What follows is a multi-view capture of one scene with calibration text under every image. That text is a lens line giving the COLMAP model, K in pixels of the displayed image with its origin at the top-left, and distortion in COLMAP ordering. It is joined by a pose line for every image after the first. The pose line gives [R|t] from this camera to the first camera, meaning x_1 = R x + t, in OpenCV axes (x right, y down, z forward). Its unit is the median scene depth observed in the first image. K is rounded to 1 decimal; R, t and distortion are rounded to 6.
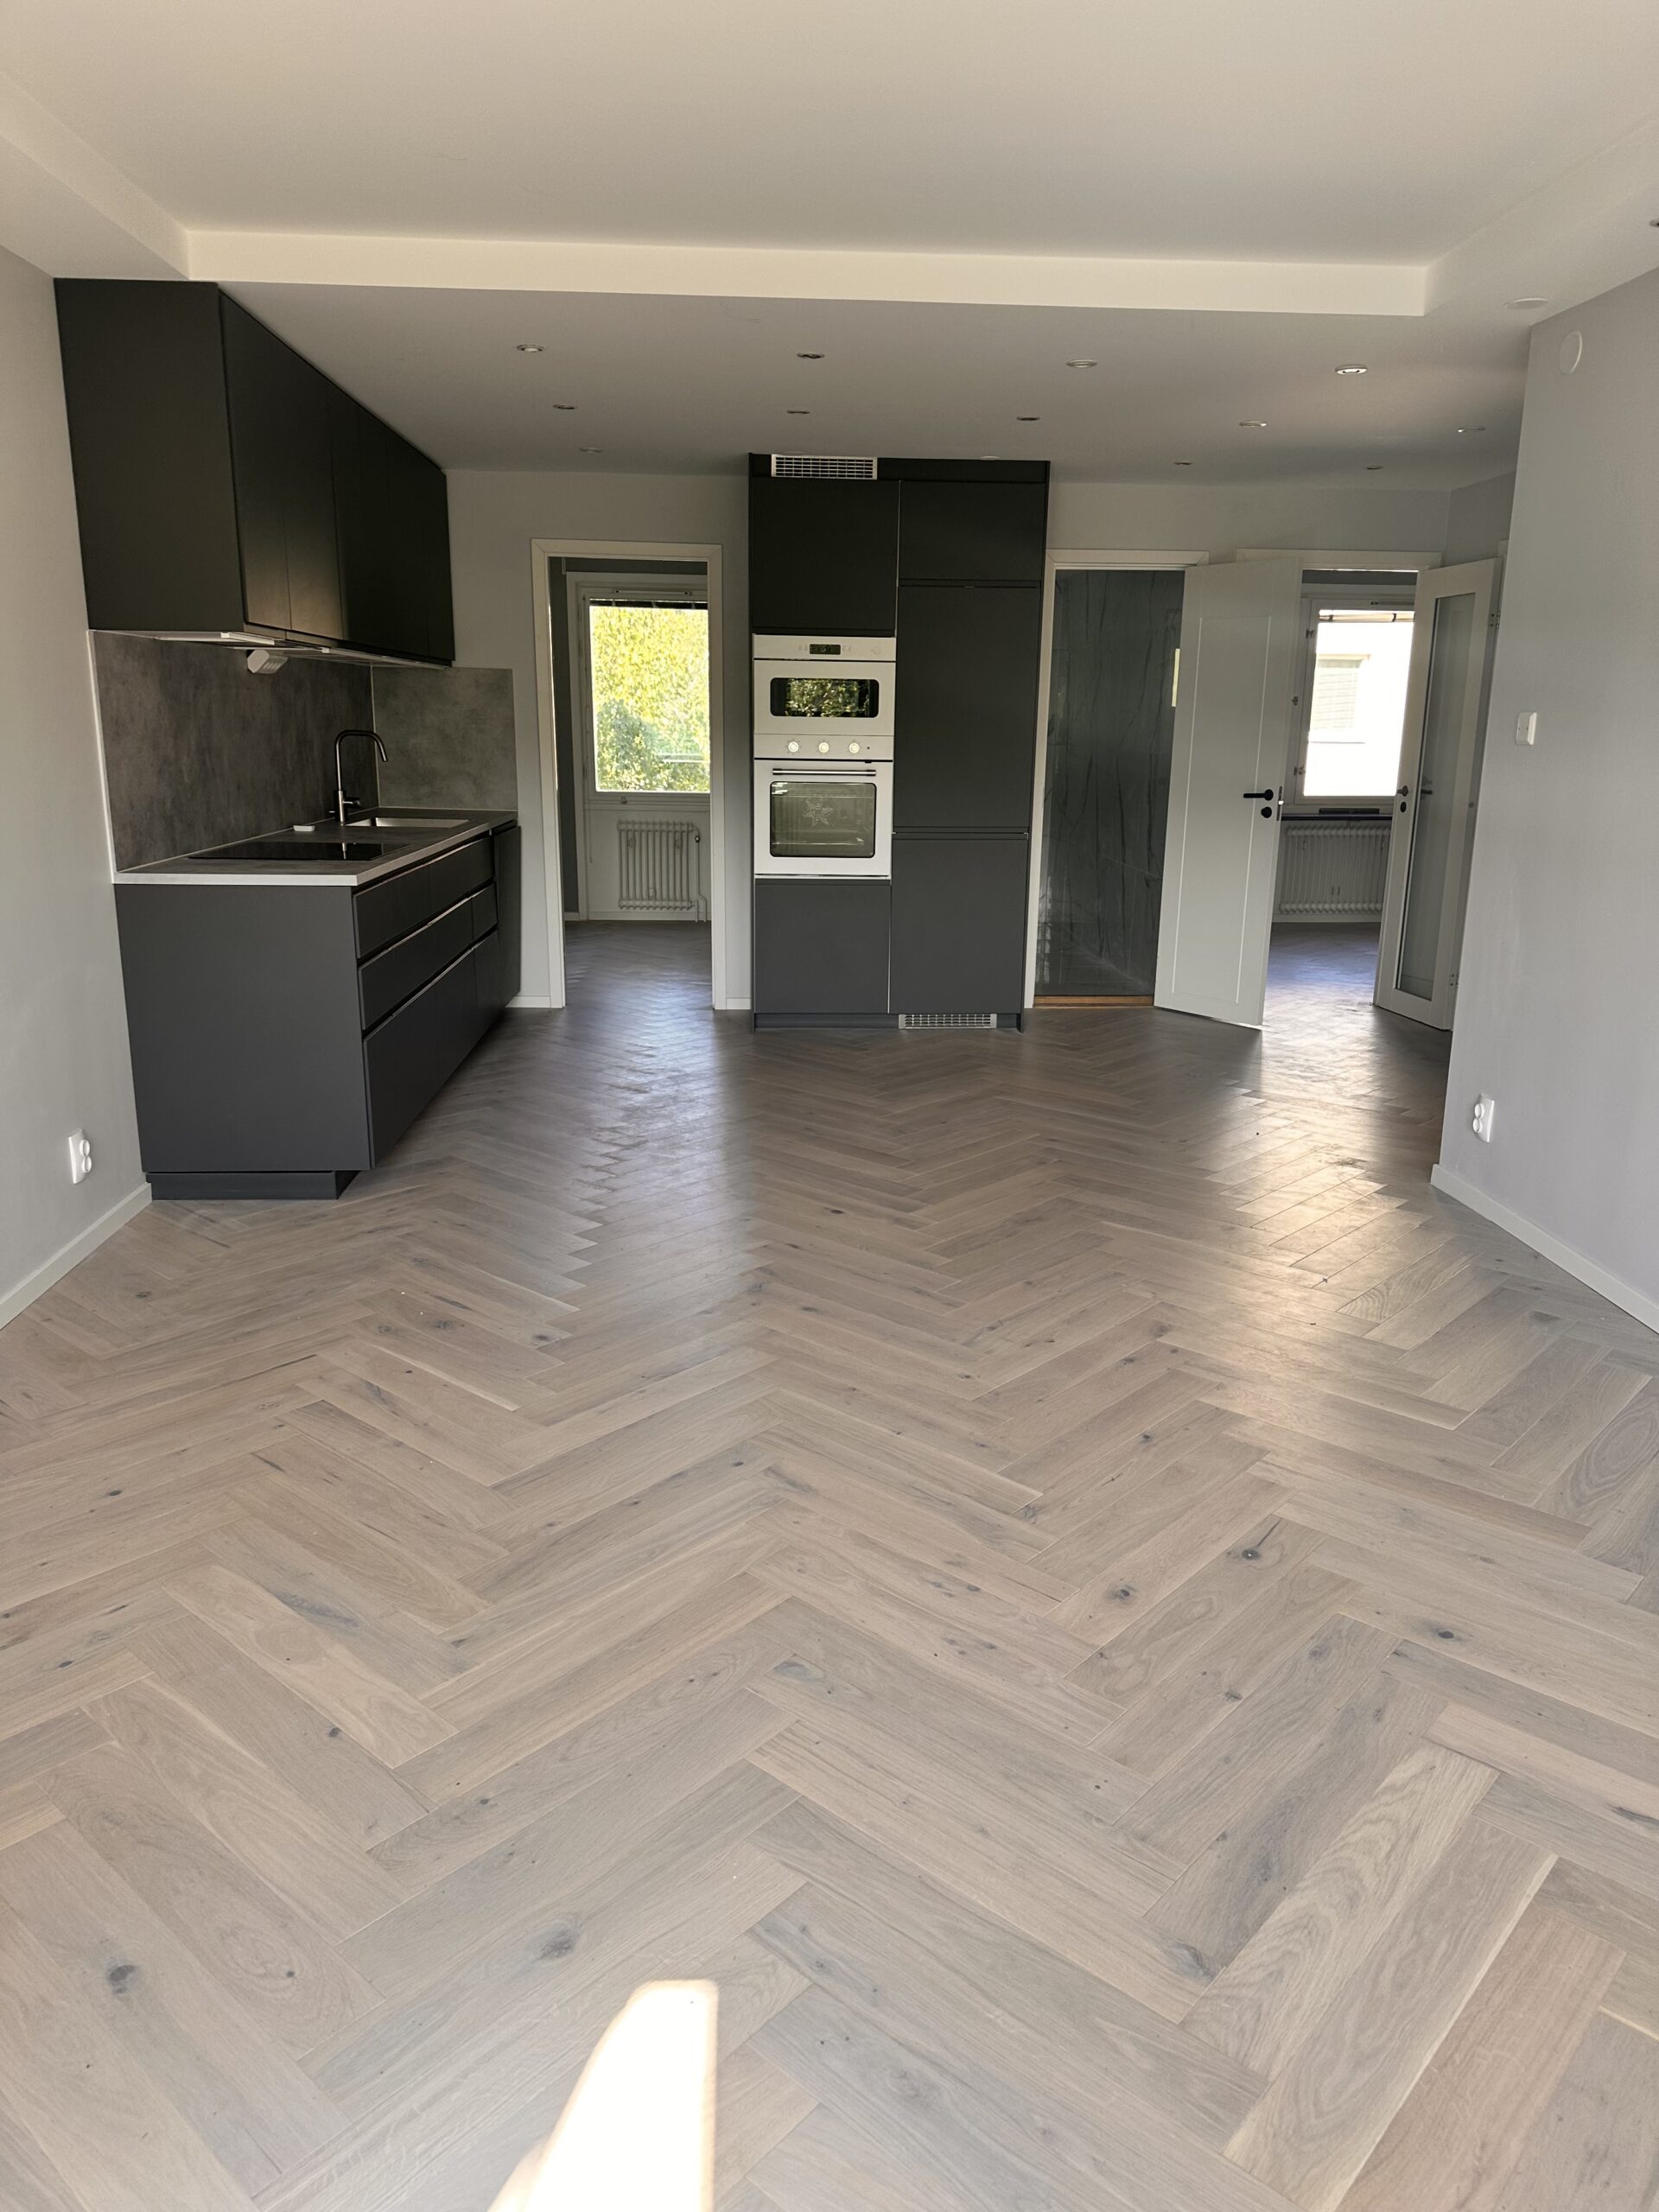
lens RADIAL K [[1536.6, 0, 829.5], [0, 1536.6, 1106.0], [0, 0, 1]] dist [0.115022, -0.209423]
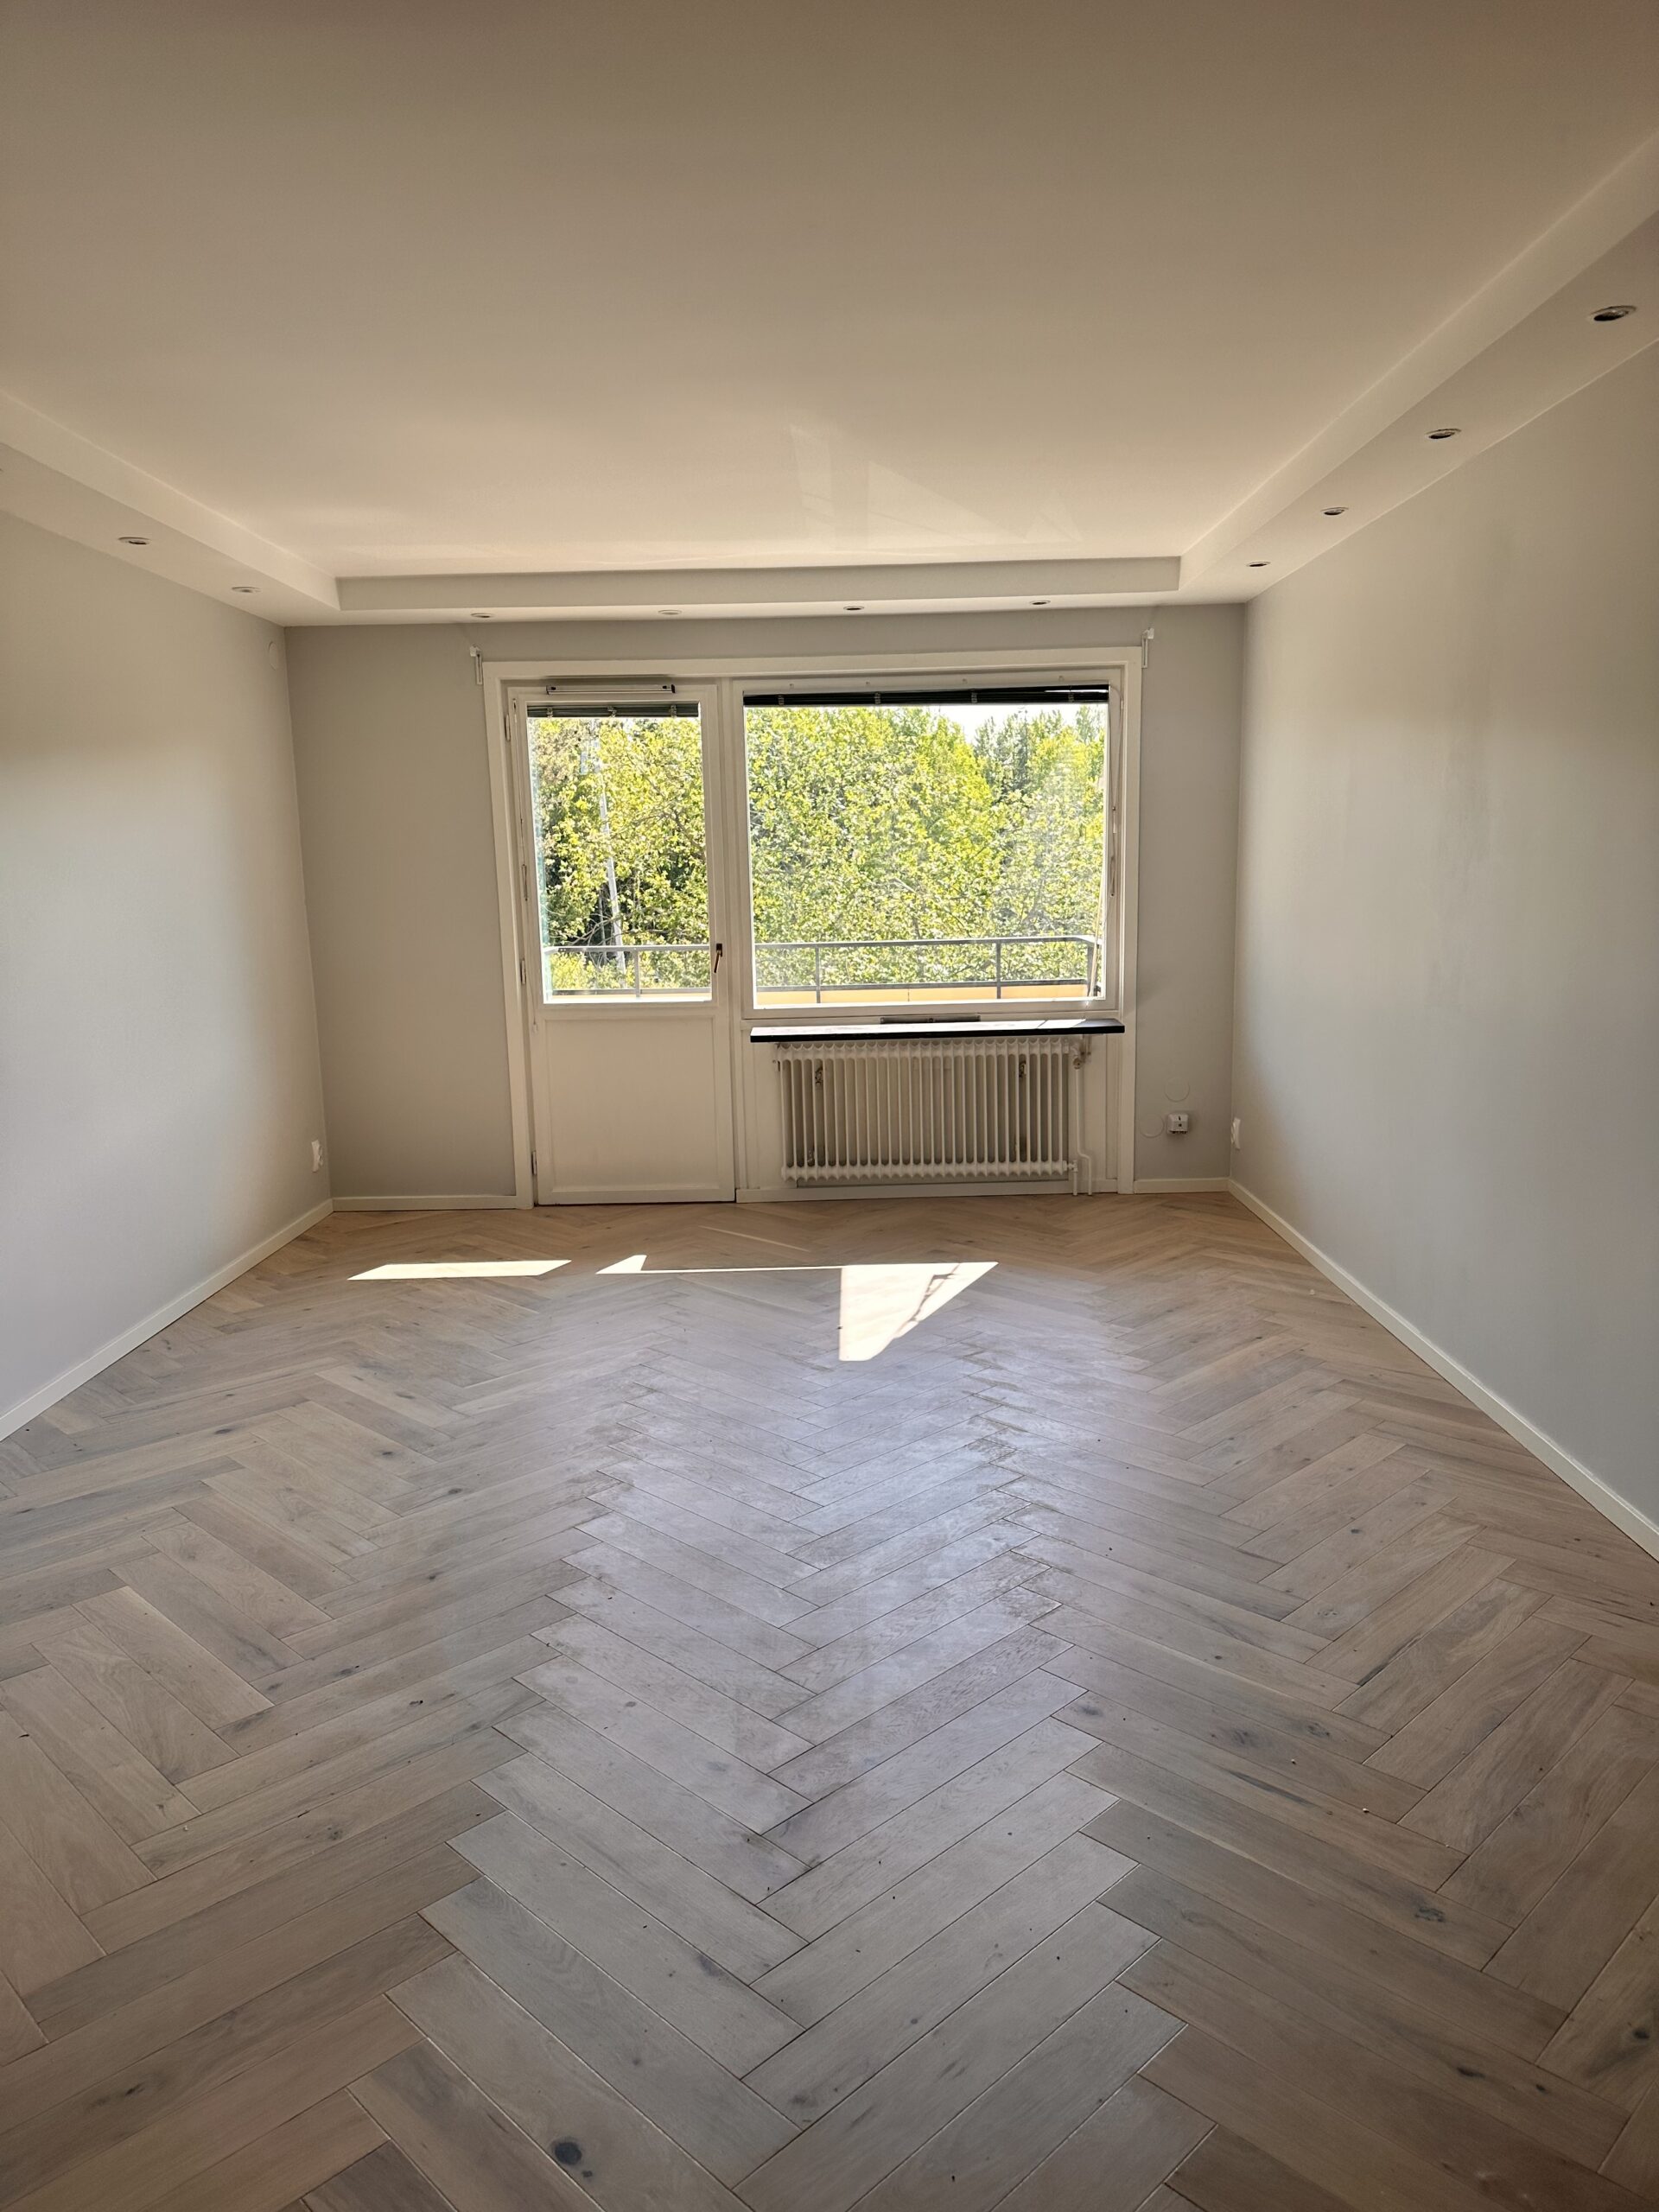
lens RADIAL K [[1503.3, 0, 828.7], [0, 1503.3, 1153.0], [0, 0, 1]] dist [0.031063, -0.059726]
pose [[-0.997908, -0.002498, 0.064597, -0.098368], [0.025065, 0.906133, 0.422250, -0.368766], [-0.059588, 0.422986, -0.904175, 1.420562]]
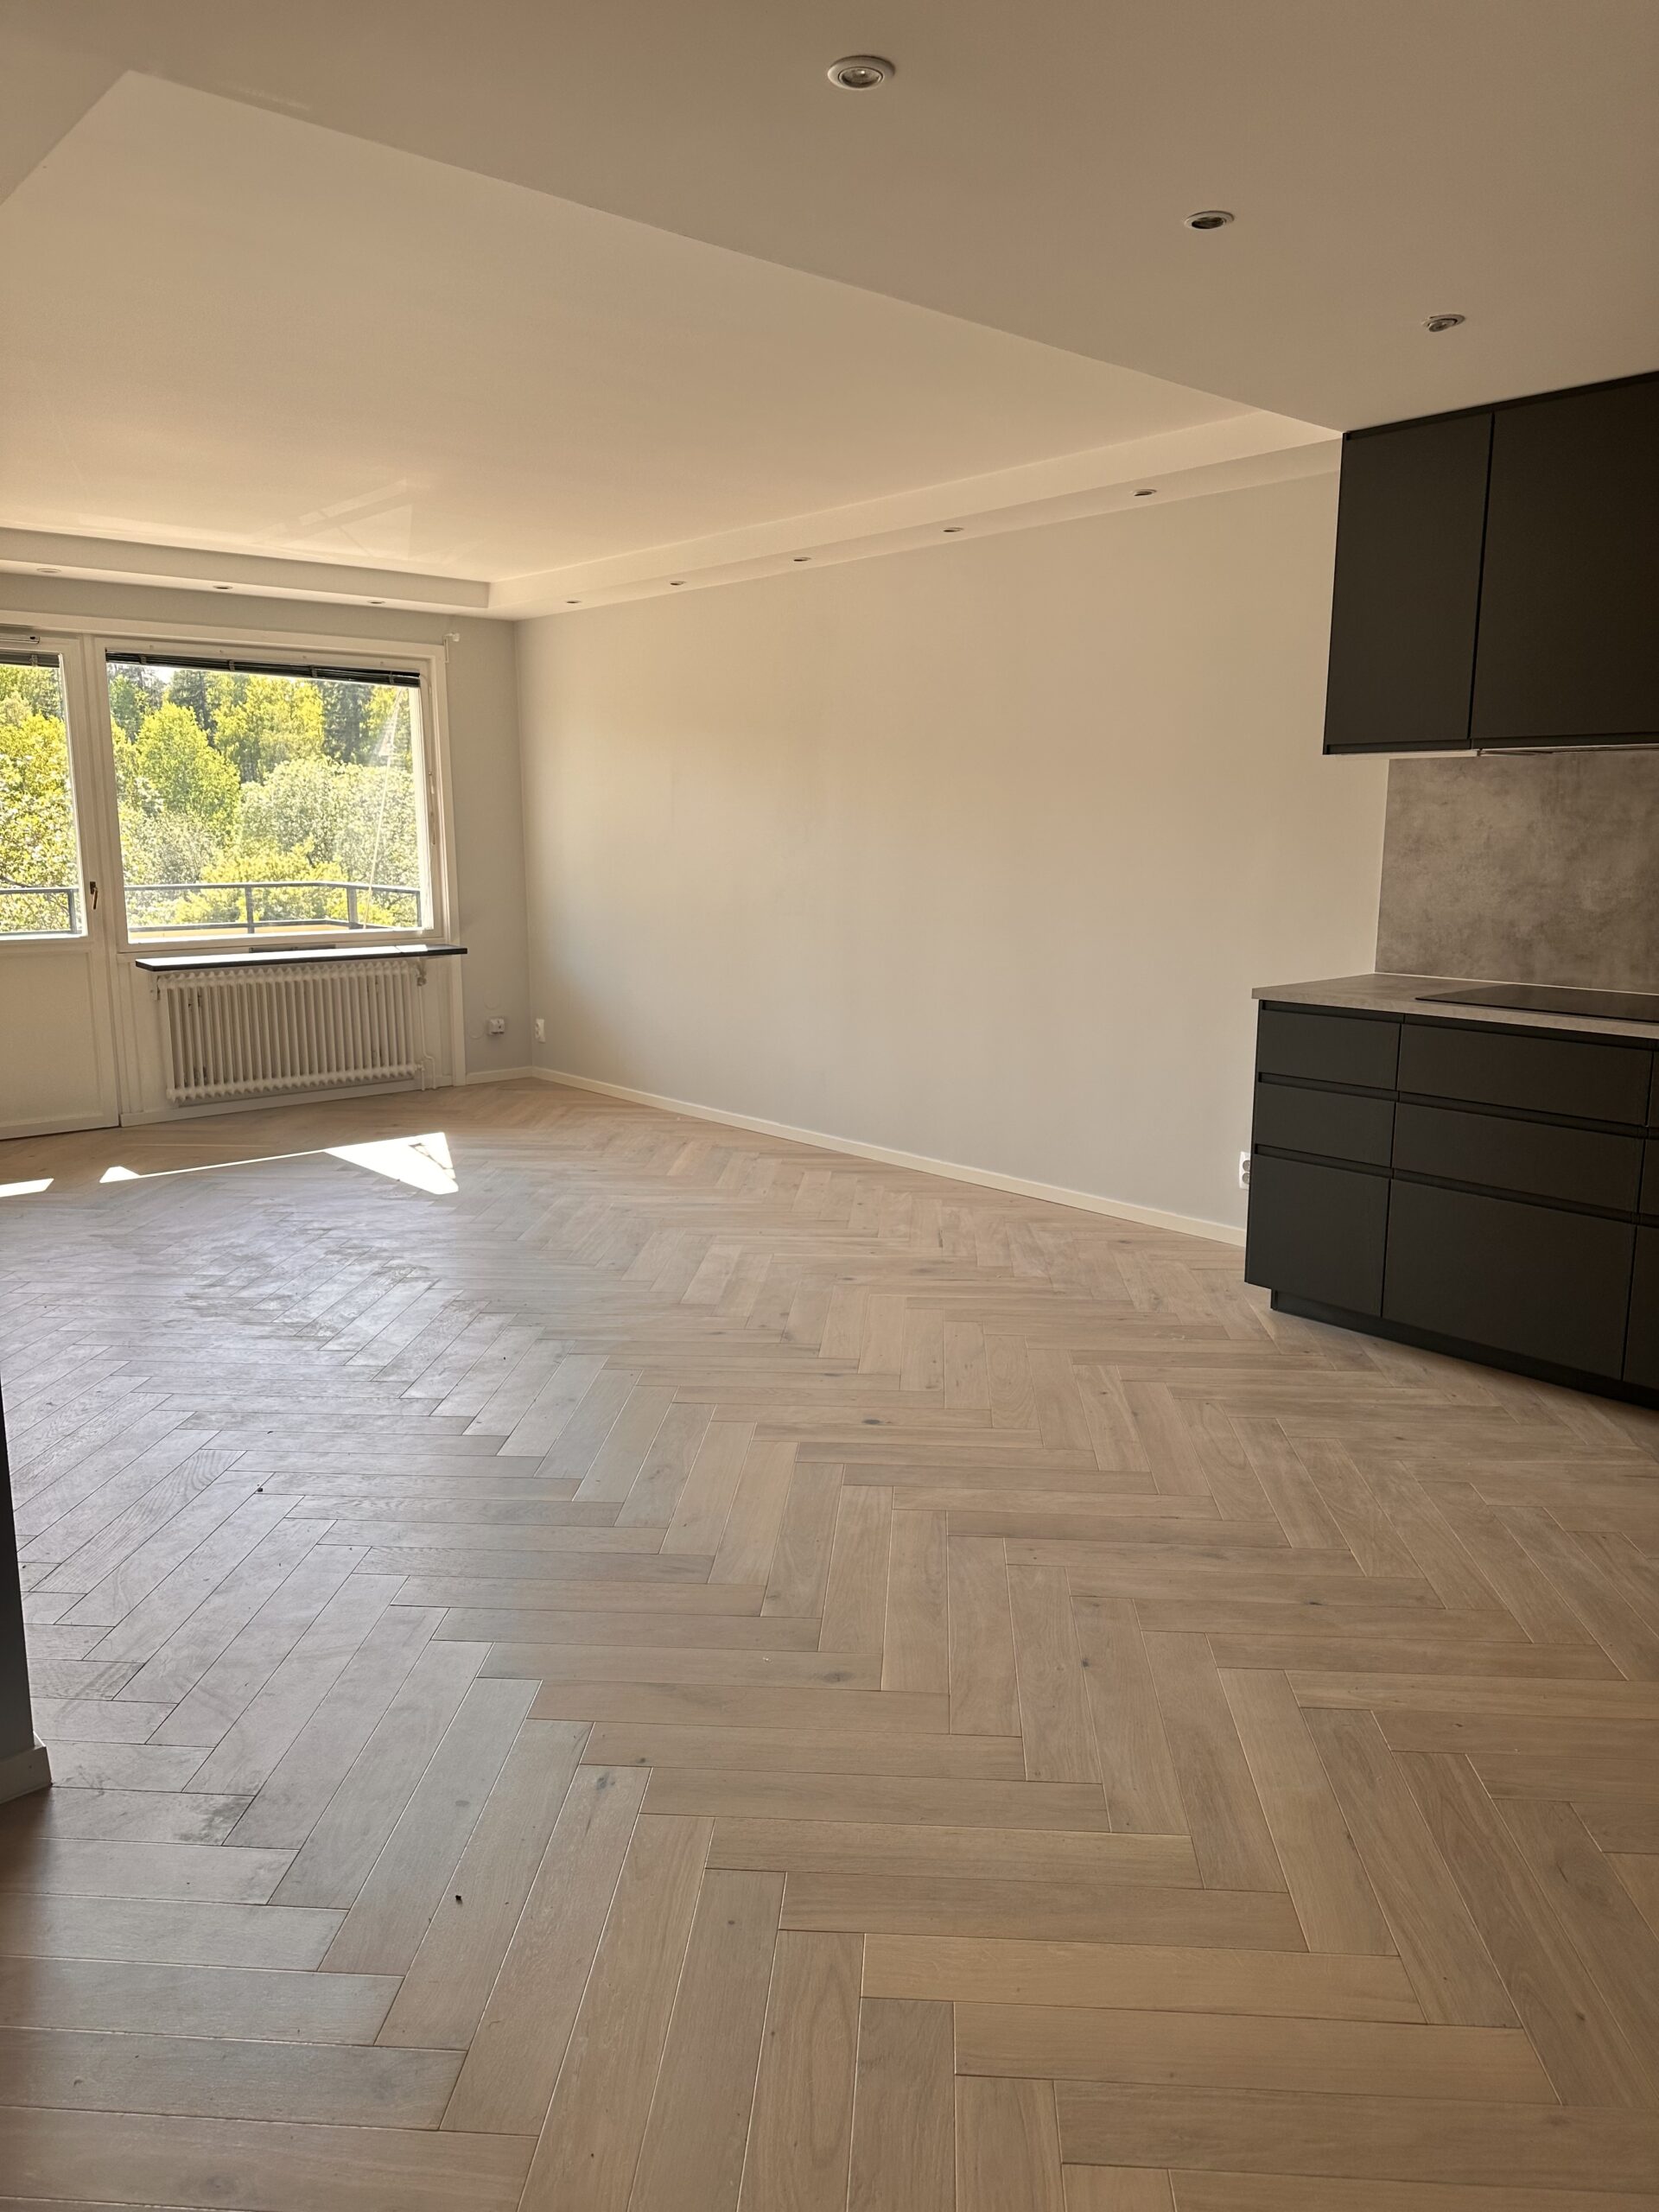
lens RADIAL K [[1536.6, 0, 829.5], [0, 1536.6, 1106.0], [0, 0, 1]] dist [0.115022, -0.209423]
pose [[-0.788017, 0.096687, -0.608014, 0.577772], [-0.161671, 0.920432, 0.355902, -0.426938], [0.594047, 0.378755, -0.709684, 1.730511]]
